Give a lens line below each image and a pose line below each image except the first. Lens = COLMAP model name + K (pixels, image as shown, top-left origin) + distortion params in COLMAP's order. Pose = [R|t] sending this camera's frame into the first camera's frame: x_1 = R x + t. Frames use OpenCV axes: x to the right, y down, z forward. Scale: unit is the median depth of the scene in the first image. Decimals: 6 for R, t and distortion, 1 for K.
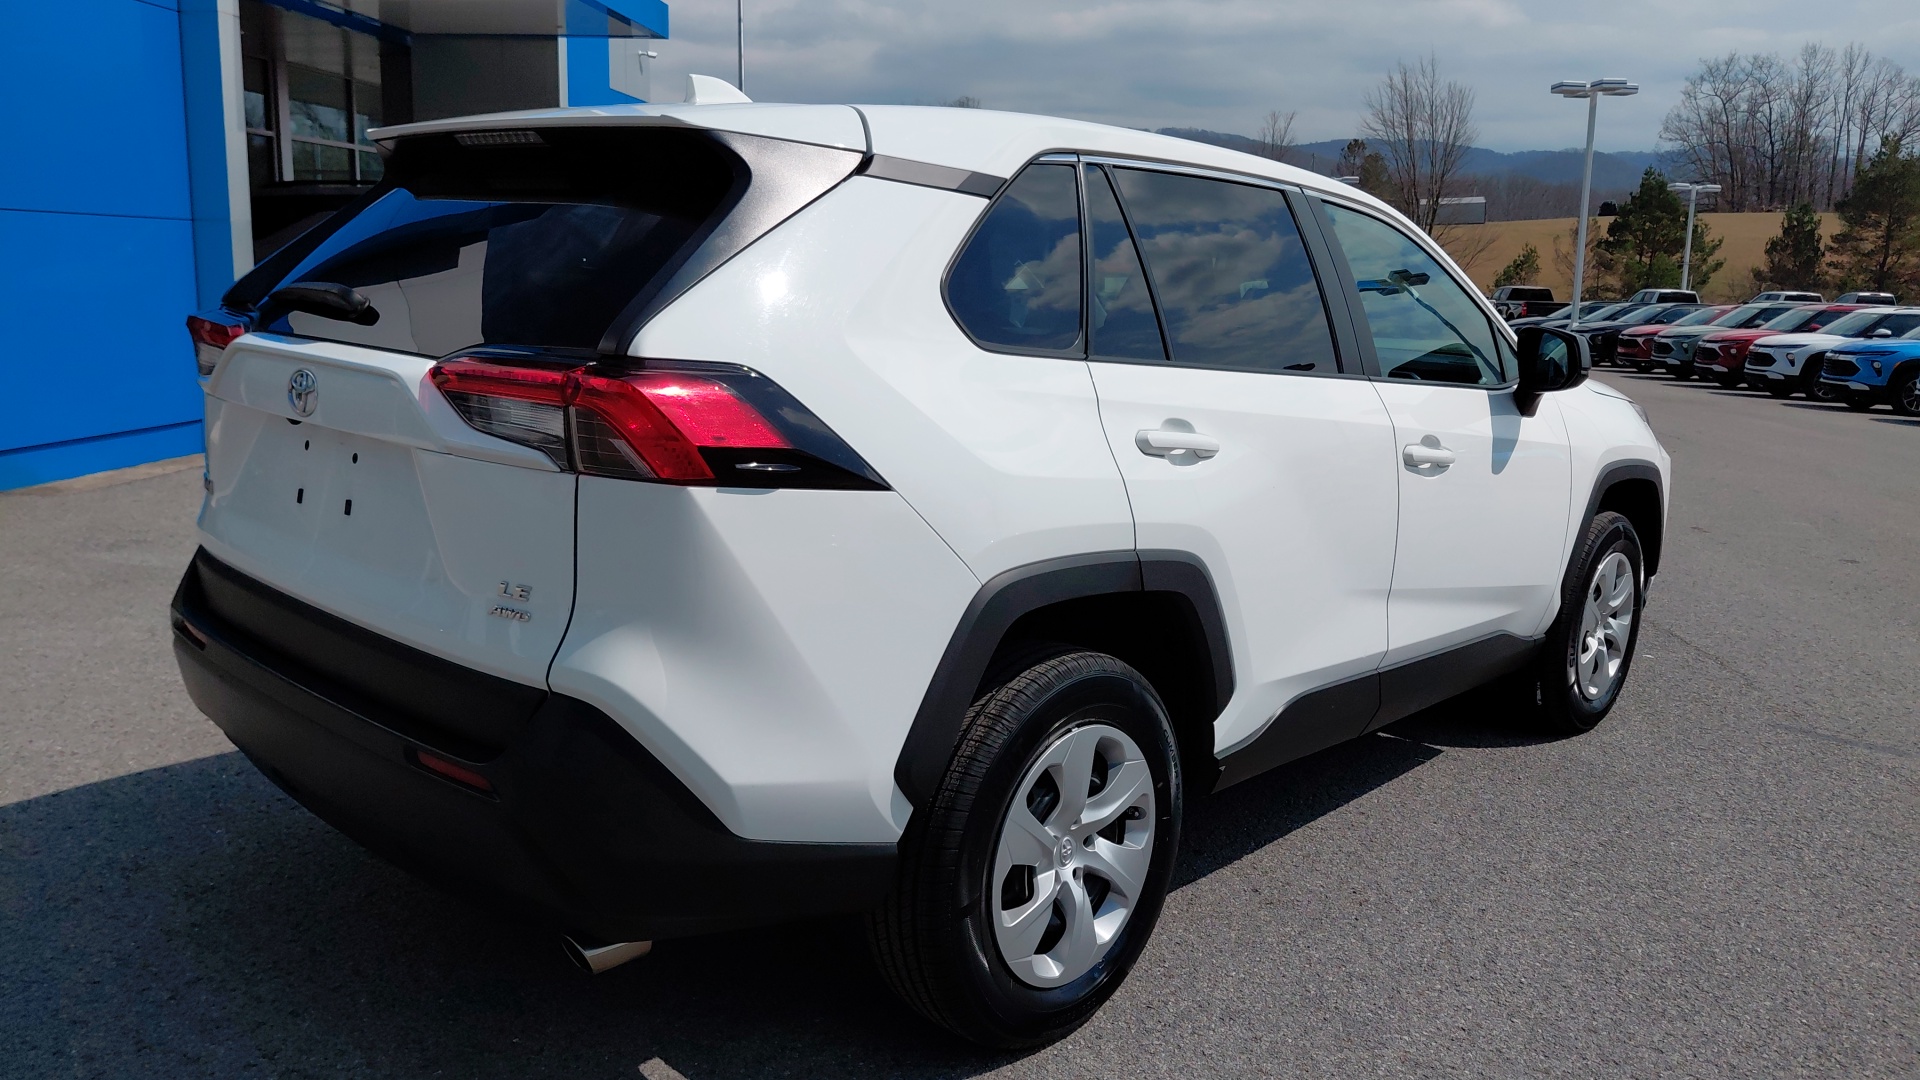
lens RADIAL K [[1465.8, 0, 960.0], [0, 1465.8, 540.0], [0, 0, 1]] dist [0.001721, 0.003092]
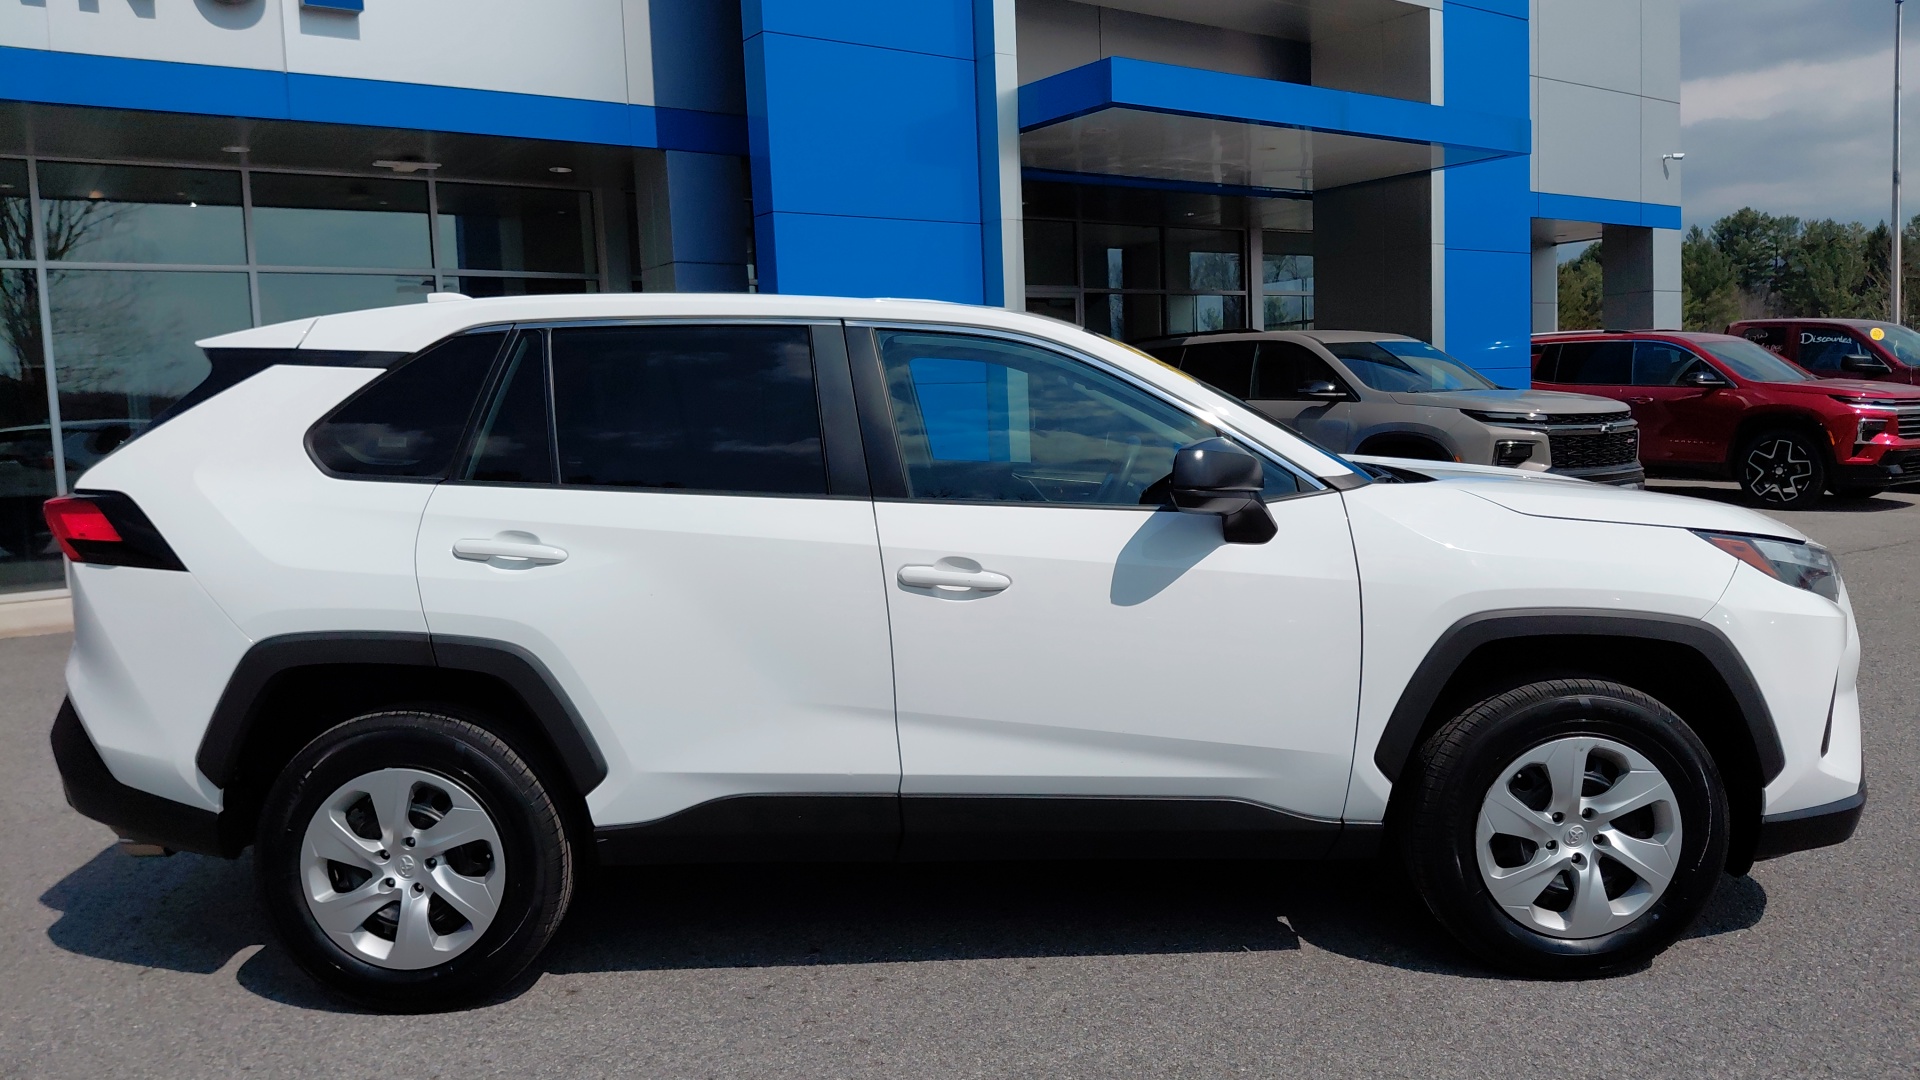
lens RADIAL K [[1453.0, 0, 960.0], [0, 1453.0, 540.0], [0, 0, 1]] dist [0.003945, -0.004538]
pose [[0.654387, 0.016475, -0.755980, 0.317360], [-0.079877, 0.995675, -0.047444, -0.011449], [0.751929, 0.091432, 0.652873, 0.118992]]
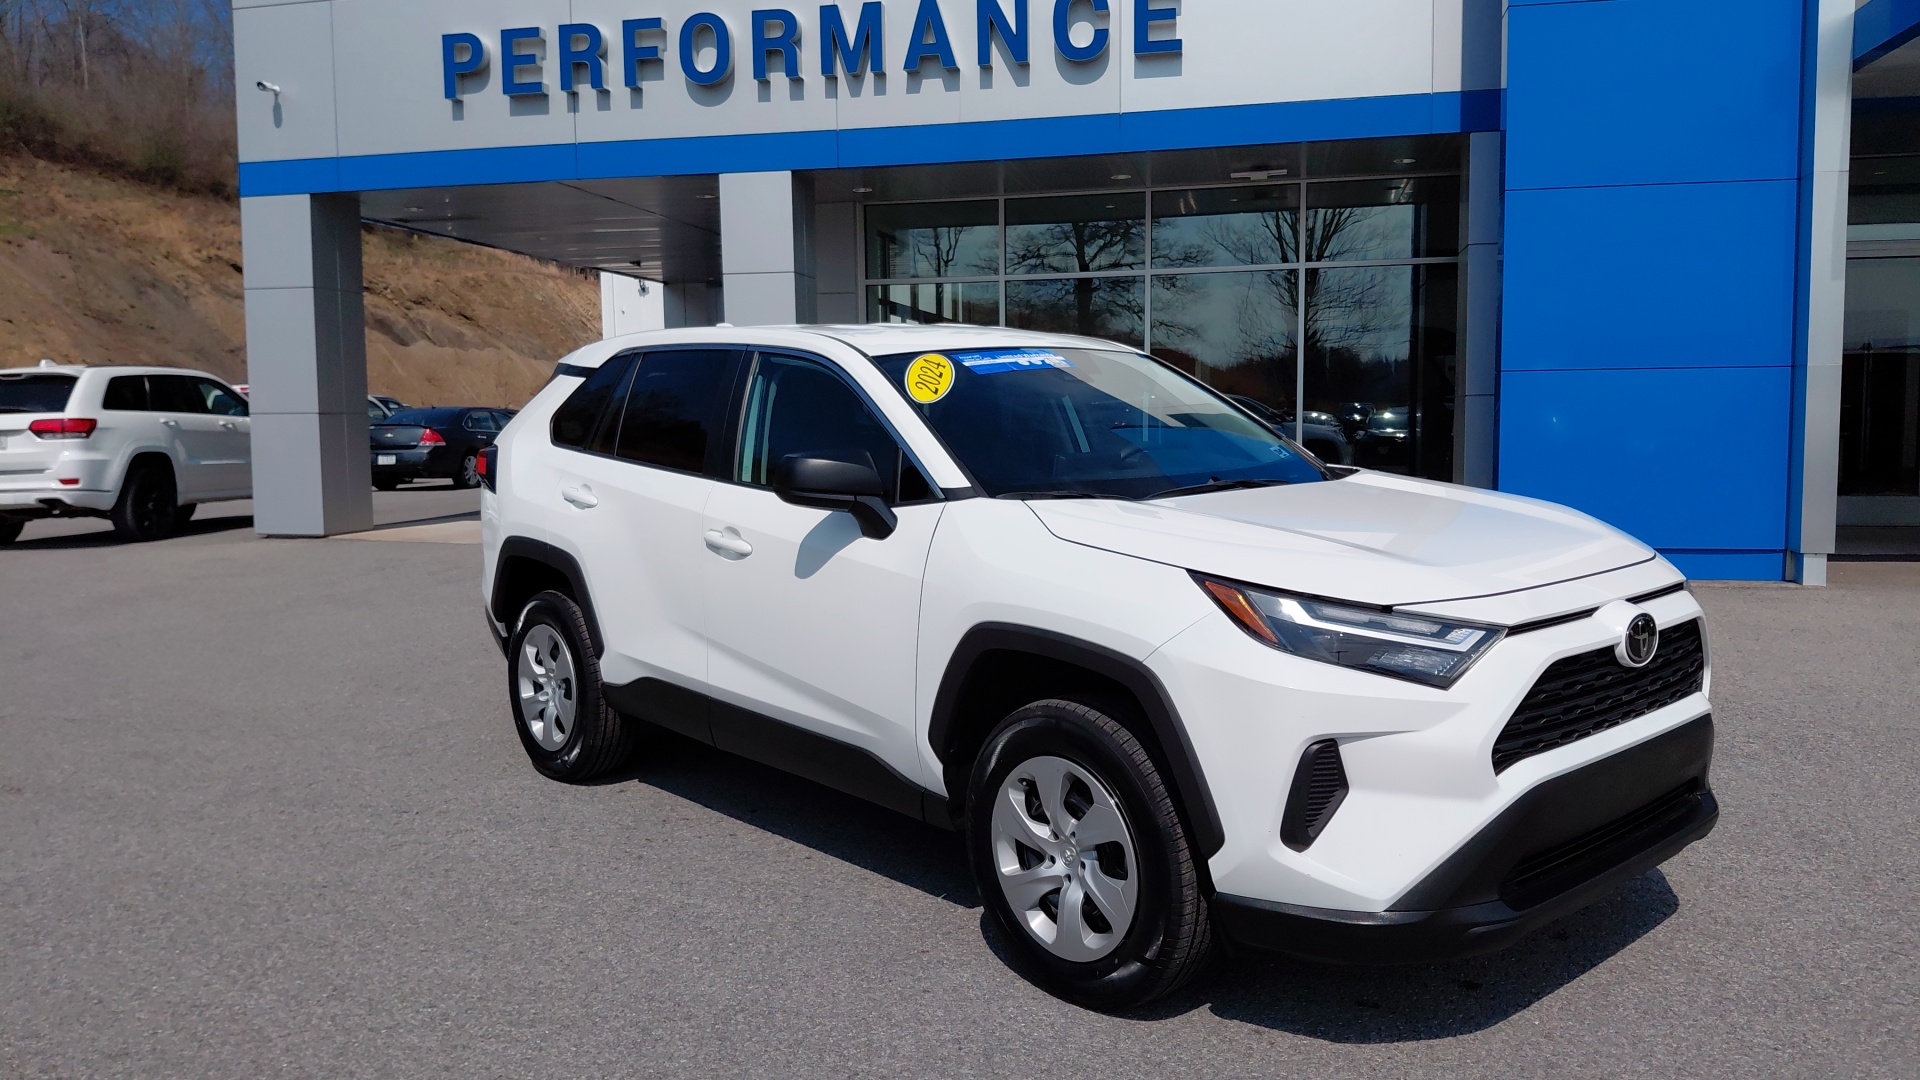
lens RADIAL K [[1459.9, 0, 960.0], [0, 1459.9, 540.0], [0, 0, 1]] dist [0.088644, -0.148354]
pose [[-0.144731, 0.061708, -0.987545, 0.476658], [-0.171744, 0.981338, 0.086491, -0.062793], [0.974452, 0.182122, -0.131432, 0.421483]]
